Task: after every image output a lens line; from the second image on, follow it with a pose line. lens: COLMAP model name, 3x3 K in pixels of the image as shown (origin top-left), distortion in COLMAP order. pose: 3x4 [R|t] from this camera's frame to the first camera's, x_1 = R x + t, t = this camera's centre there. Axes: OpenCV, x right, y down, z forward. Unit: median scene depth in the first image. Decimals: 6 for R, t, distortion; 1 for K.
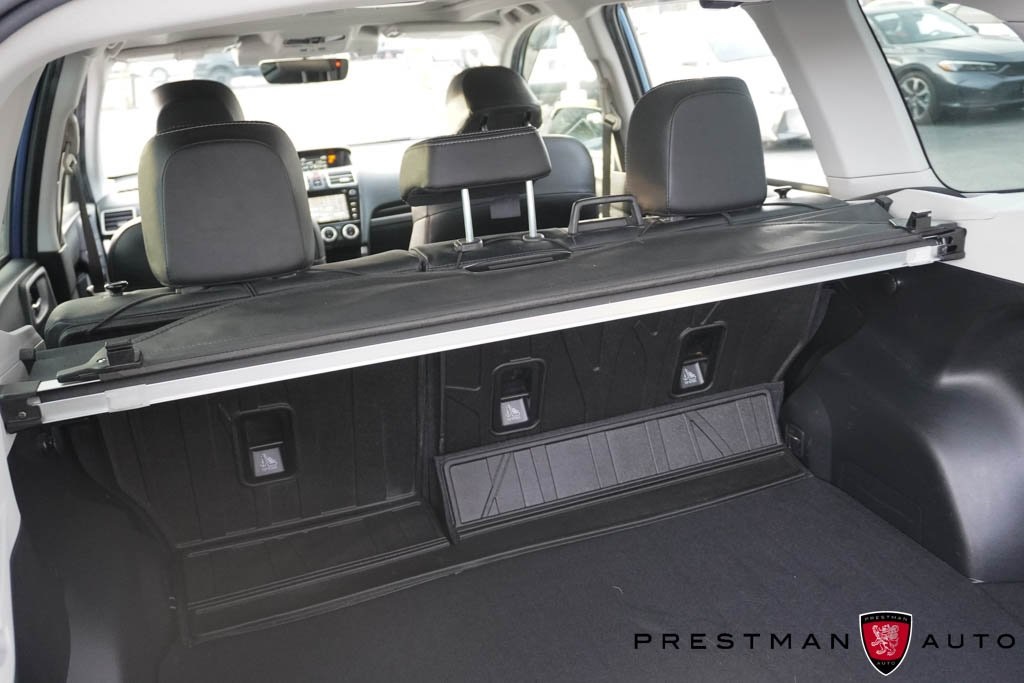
lens RADIAL K [[950.4, 0, 521.6], [0, 950.4, 349.7], [0, 0, 1]] dist [-0.017225, 0.000000]
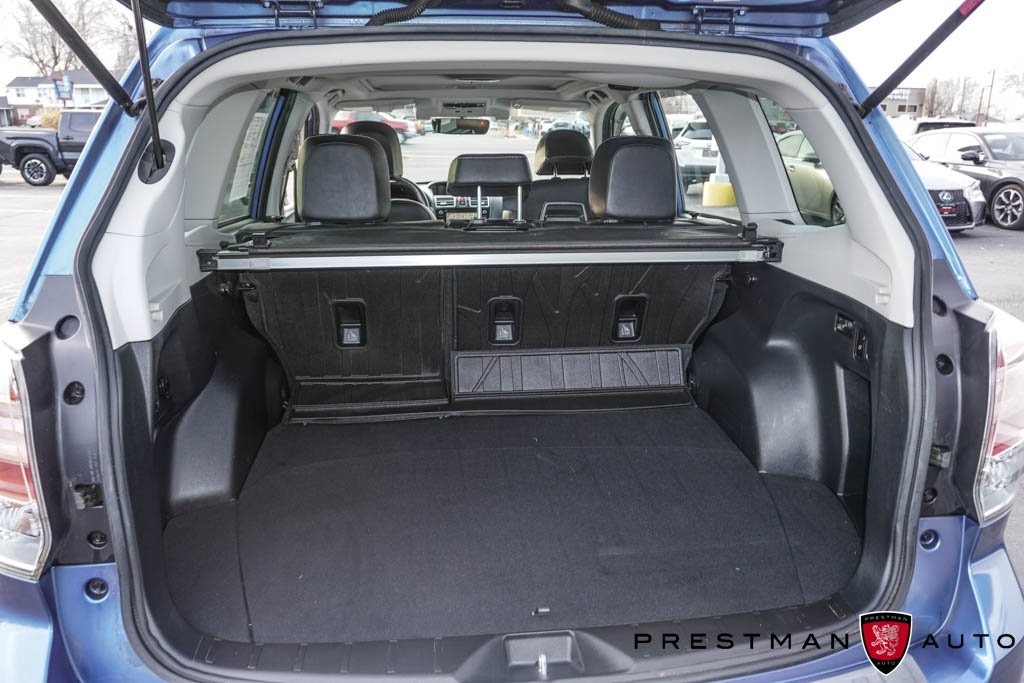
lens RADIAL K [[770.1, 0, 512.3], [0, 770.1, 349.2], [0, 0, 1]] dist [-0.038234, 0.010810]
pose [[0.967286, 0.140245, -0.211396, 0.176658], [-0.147246, 0.988942, -0.017669, 0.071139], [0.206580, 0.048219, 0.977241, -0.166477]]
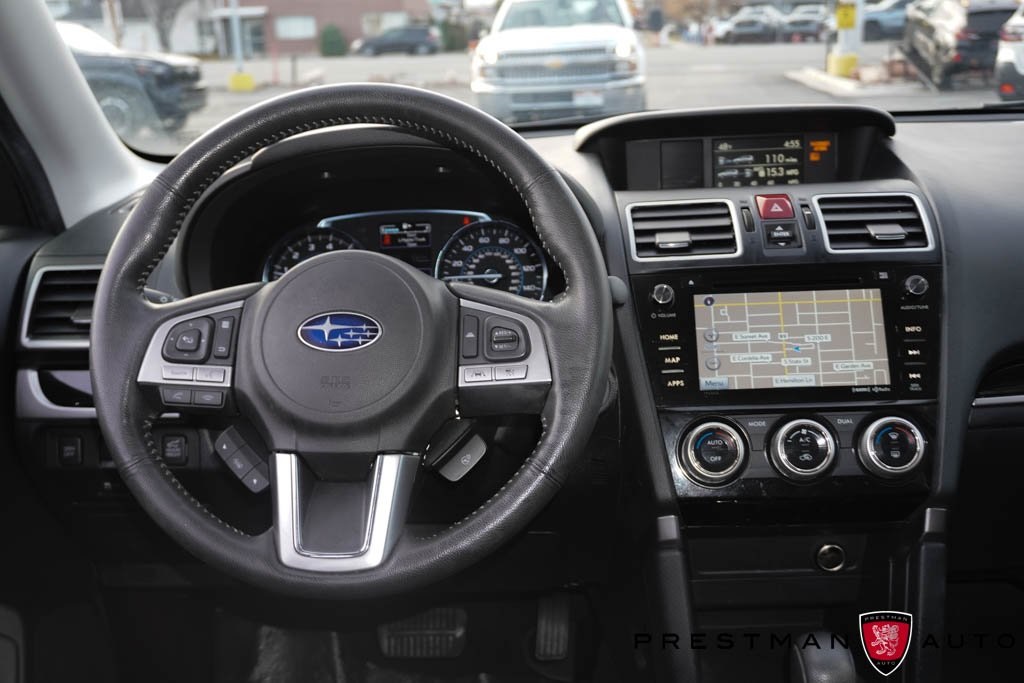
lens RADIAL K [[1144.9, 0, 511.6], [0, 1144.9, 344.6], [0, 0, 1]] dist [-0.000951, 0.000000]
pose [[0.936515, 0.128548, -0.326213, -0.221483], [-0.144665, 0.989151, -0.025525, -0.158473], [0.319393, 0.071096, 0.944951, 0.851160]]
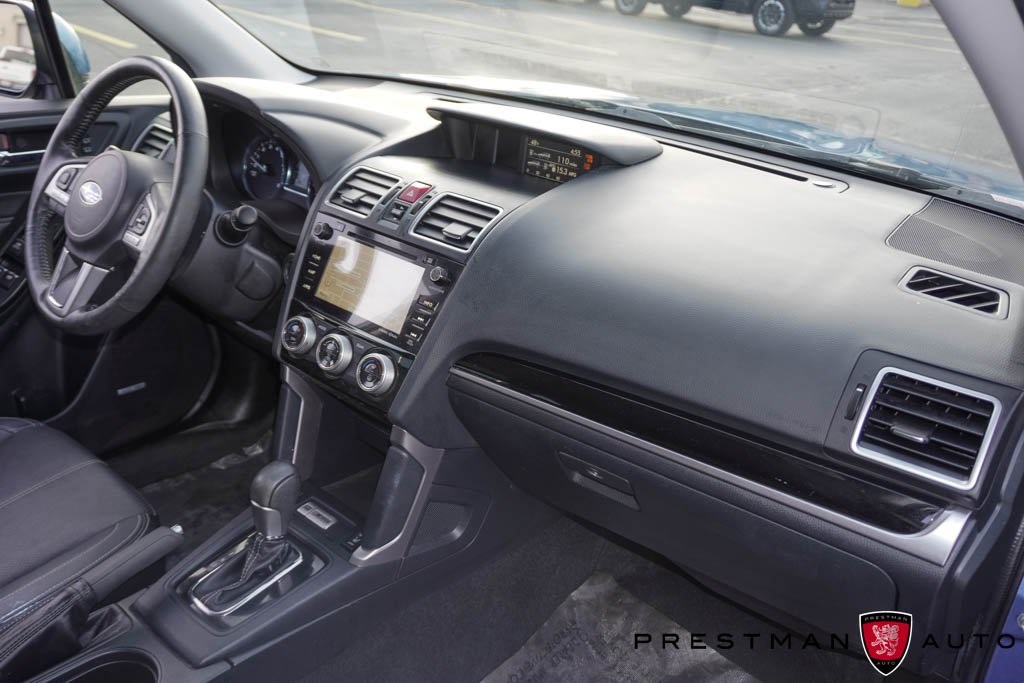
lens RADIAL K [[887.1, 0, 511.4], [0, 887.1, 343.5], [0, 0, 1]] dist [0.010817, 0.002453]
pose [[0.491169, 0.461991, -0.738456, 0.100488], [-0.377958, 0.876834, 0.297171, -0.309177], [0.784793, 0.133144, 0.605287, 1.036723]]
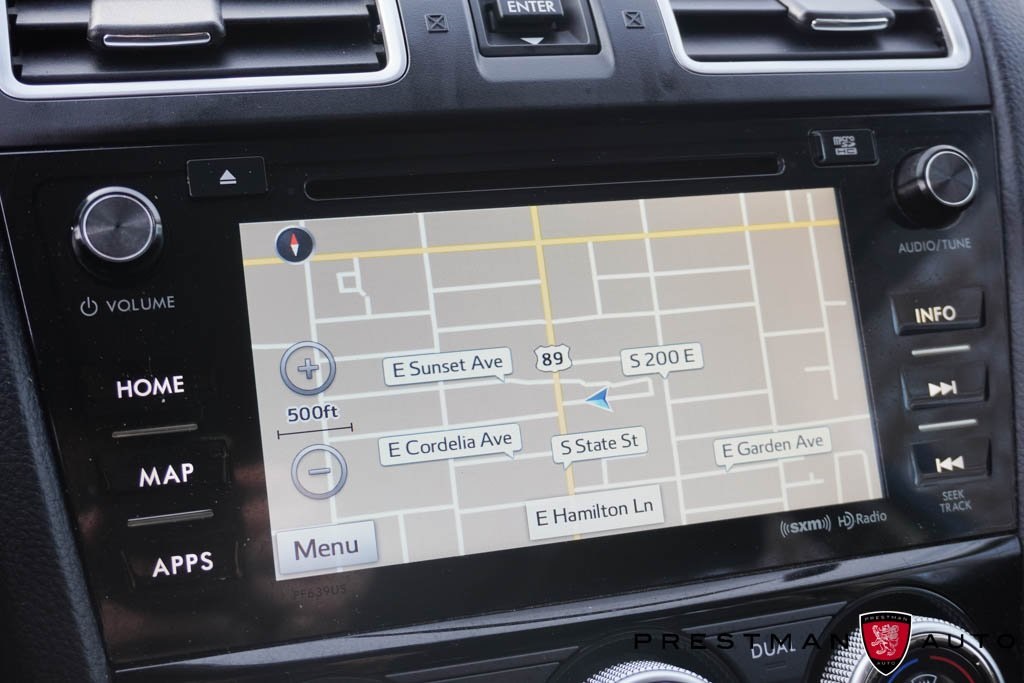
lens RADIAL K [[1363.3, 0, 514.5], [0, 1363.3, 342.0], [0, 0, 1]] dist [-0.000681, 0.000000]
pose [[0.994491, 0.104190, 0.011497, -0.266361], [-0.104475, 0.994135, 0.027922, -0.188567], [-0.008521, -0.028970, 0.999544, 1.104436]]
